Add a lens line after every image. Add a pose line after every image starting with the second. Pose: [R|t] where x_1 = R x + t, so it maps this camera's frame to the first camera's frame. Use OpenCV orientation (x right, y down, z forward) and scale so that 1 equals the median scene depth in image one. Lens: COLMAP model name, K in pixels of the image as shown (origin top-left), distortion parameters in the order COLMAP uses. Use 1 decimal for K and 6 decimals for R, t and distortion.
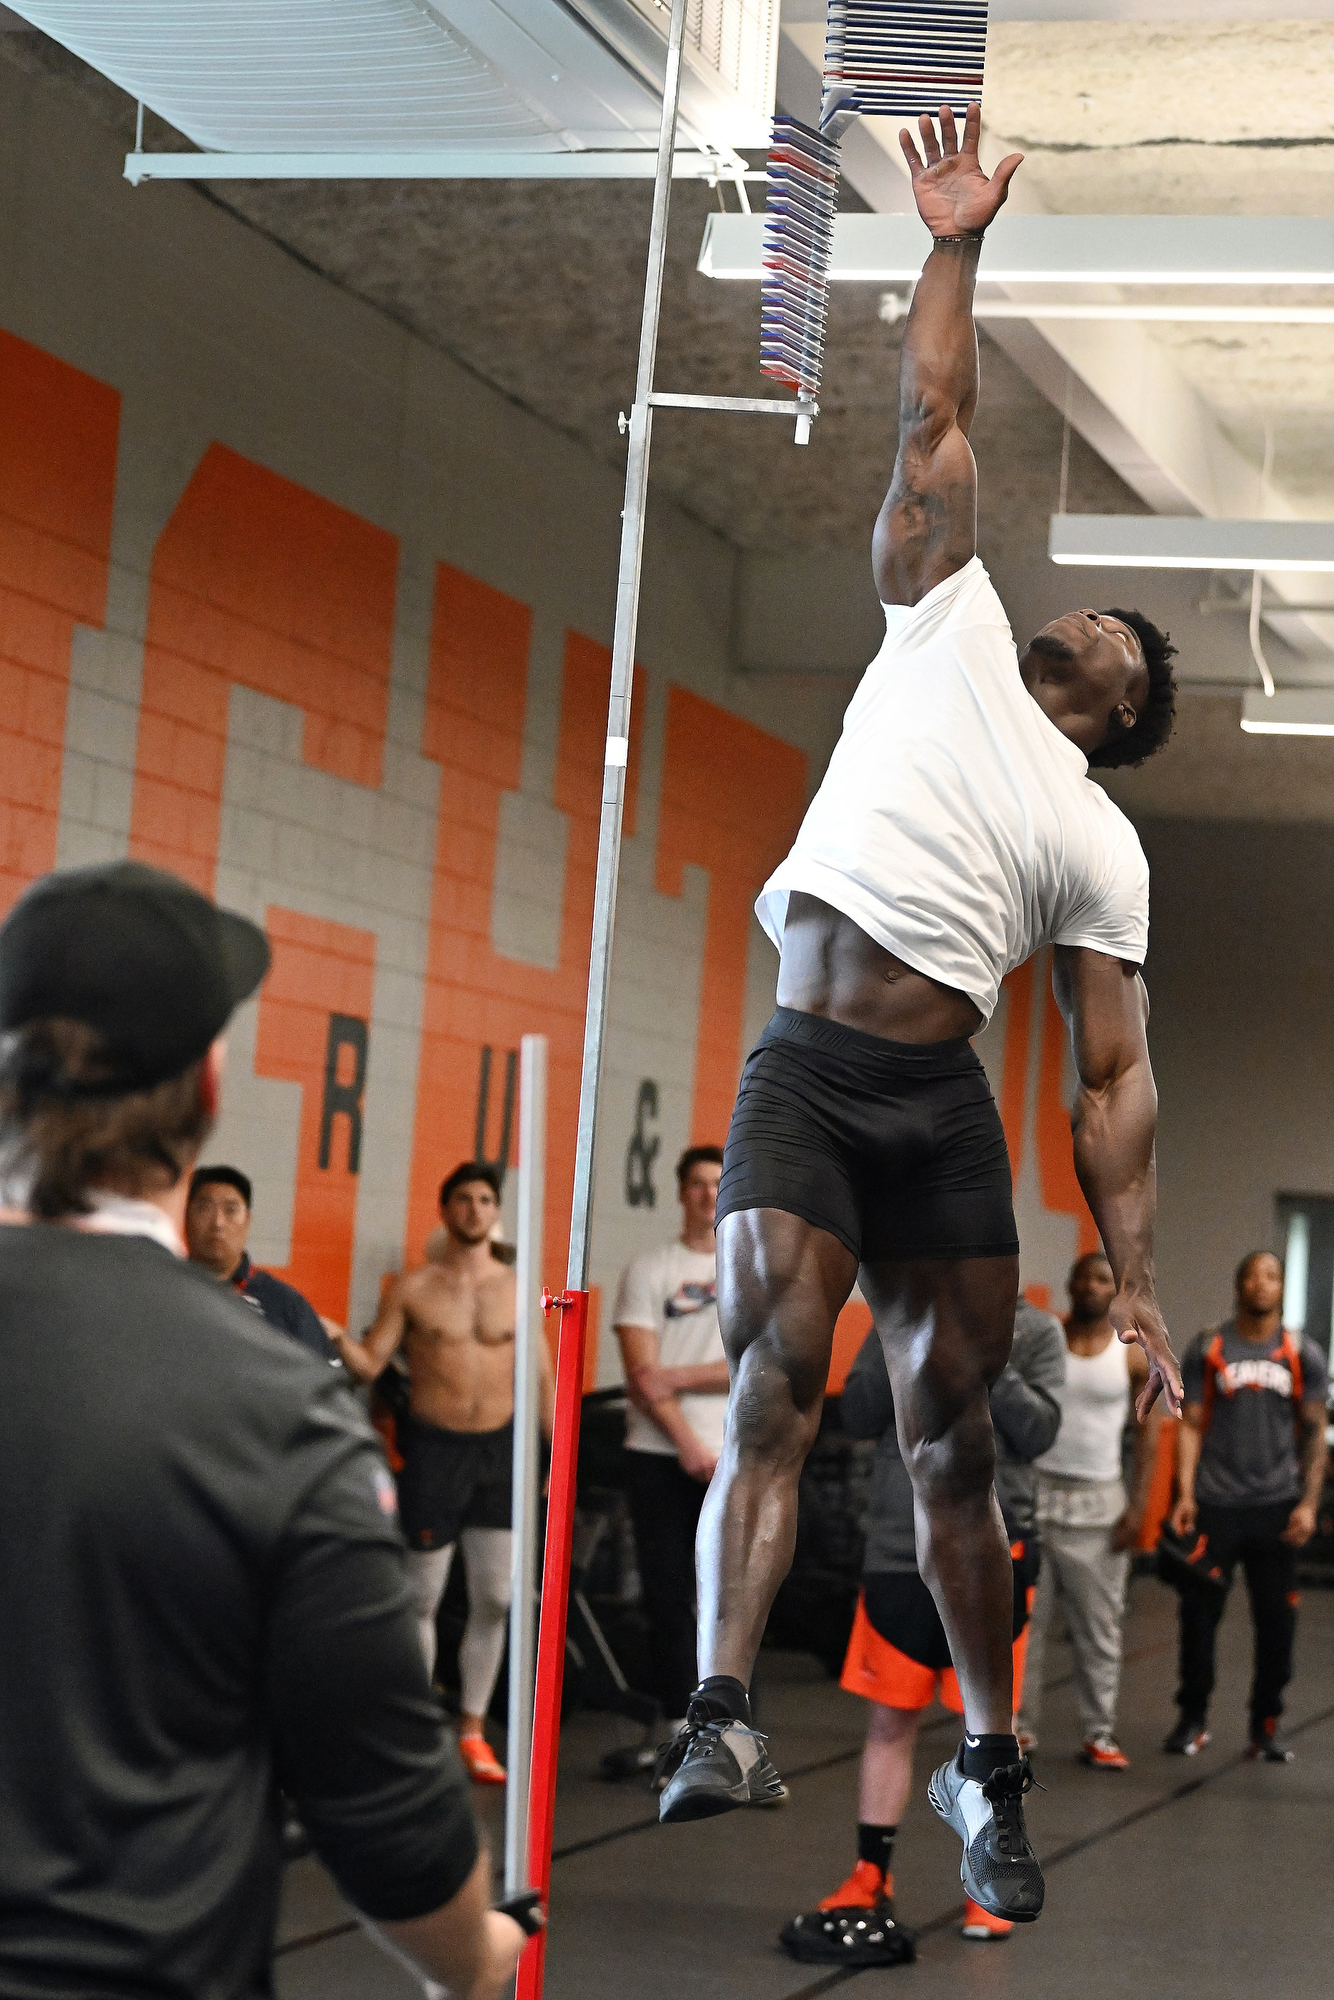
lens RADIAL K [[4726.8, 0, 667.0], [0, 4726.8, 1000.0], [0, 0, 1]] dist [0.023798, -0.304414]
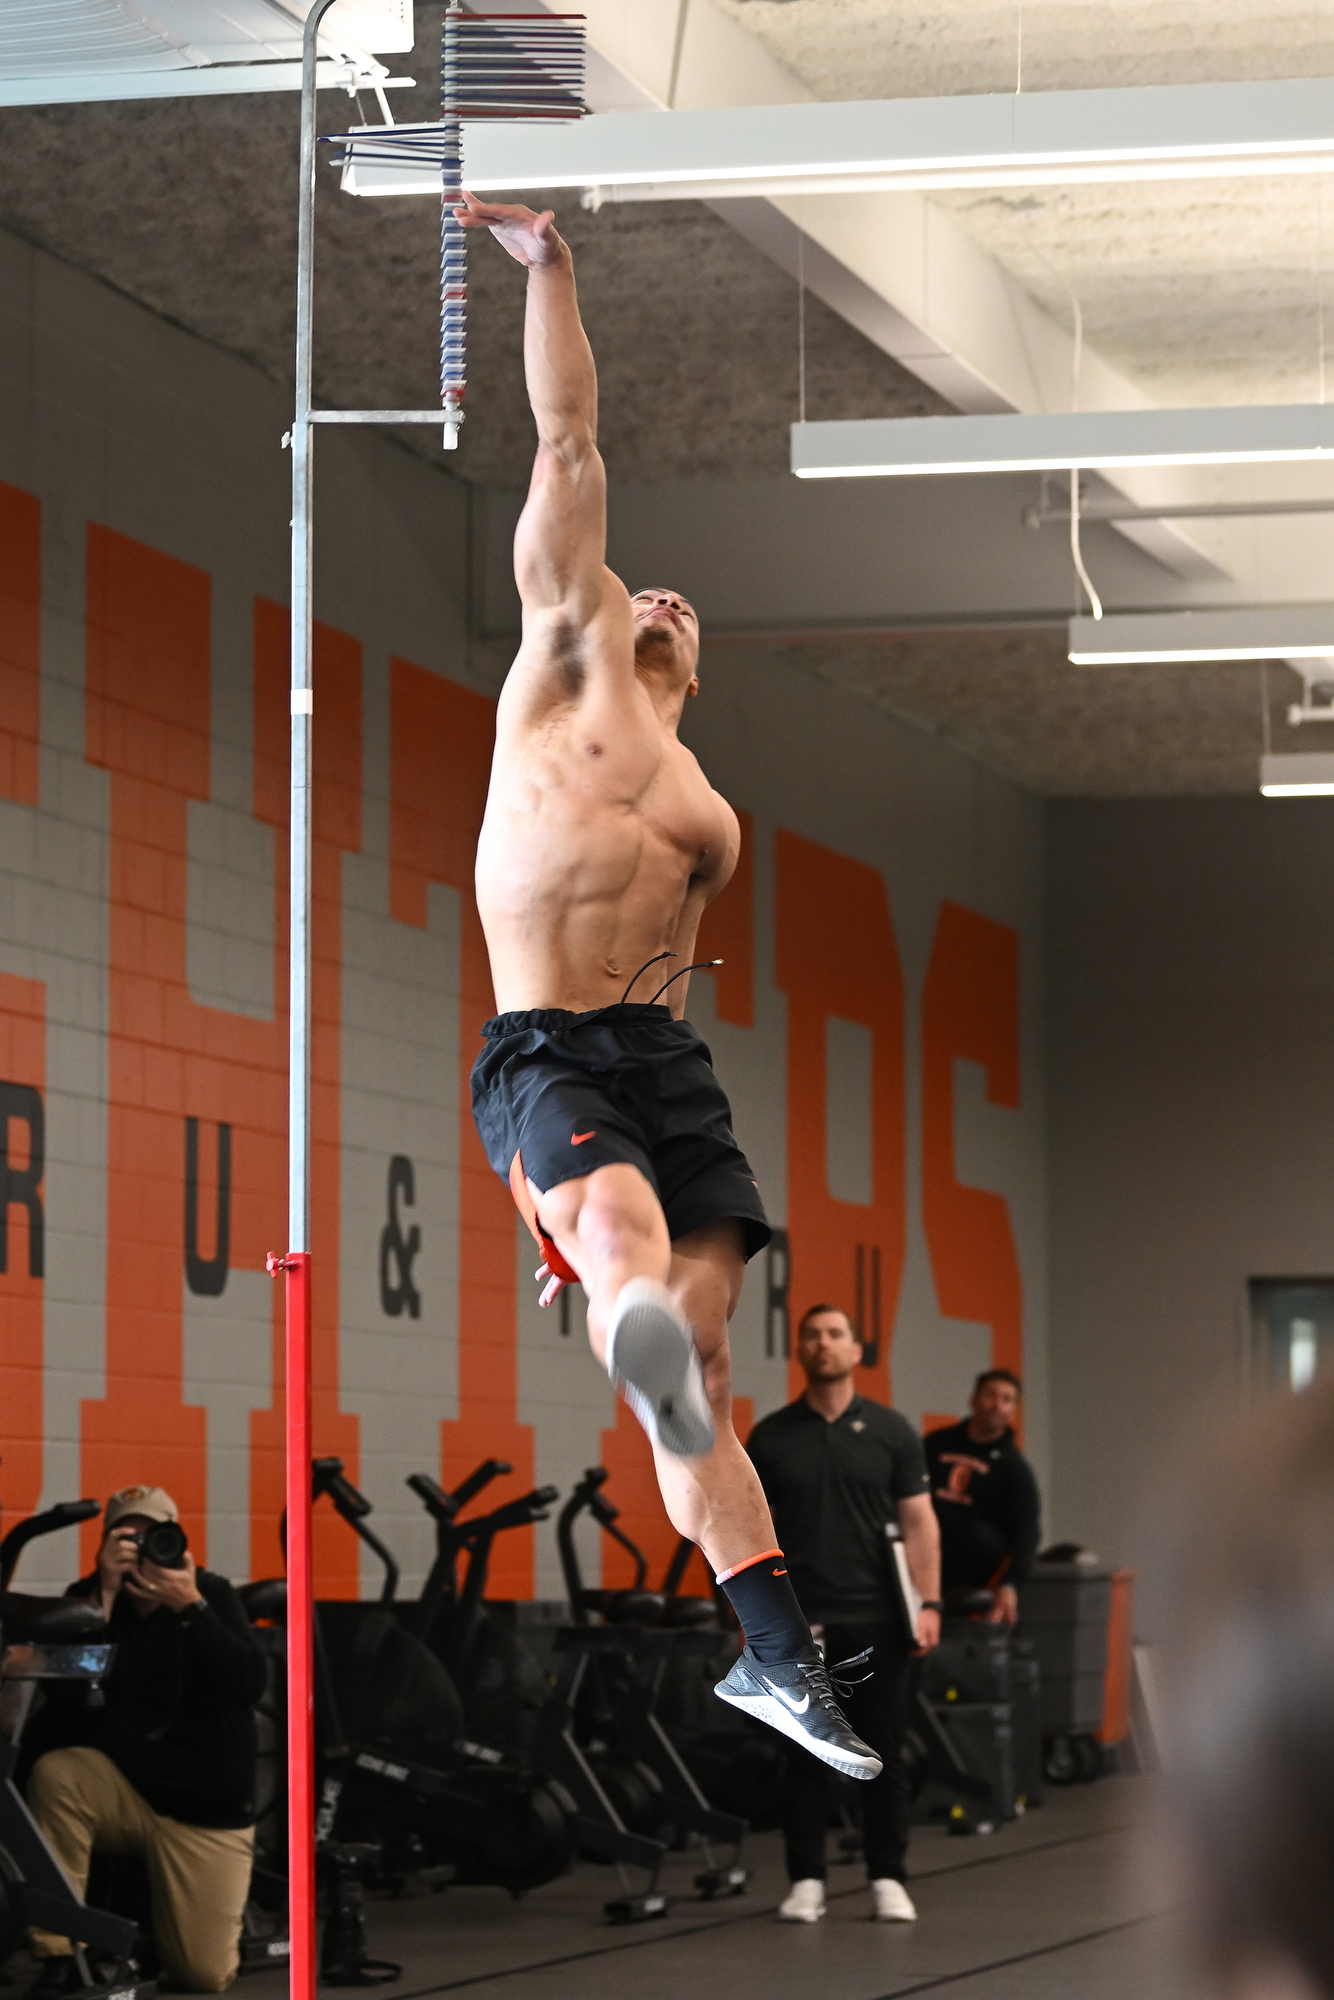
lens RADIAL K [[5143.1, 0, 667.0], [0, 5143.1, 1000.0], [0, 0, 1]] dist [-0.020602, -1.413094]
pose [[0.995811, -0.070379, 0.058380, -0.006291], [0.070061, 0.997515, 0.007474, -0.010171], [-0.058761, -0.003353, 0.998266, 0.104021]]
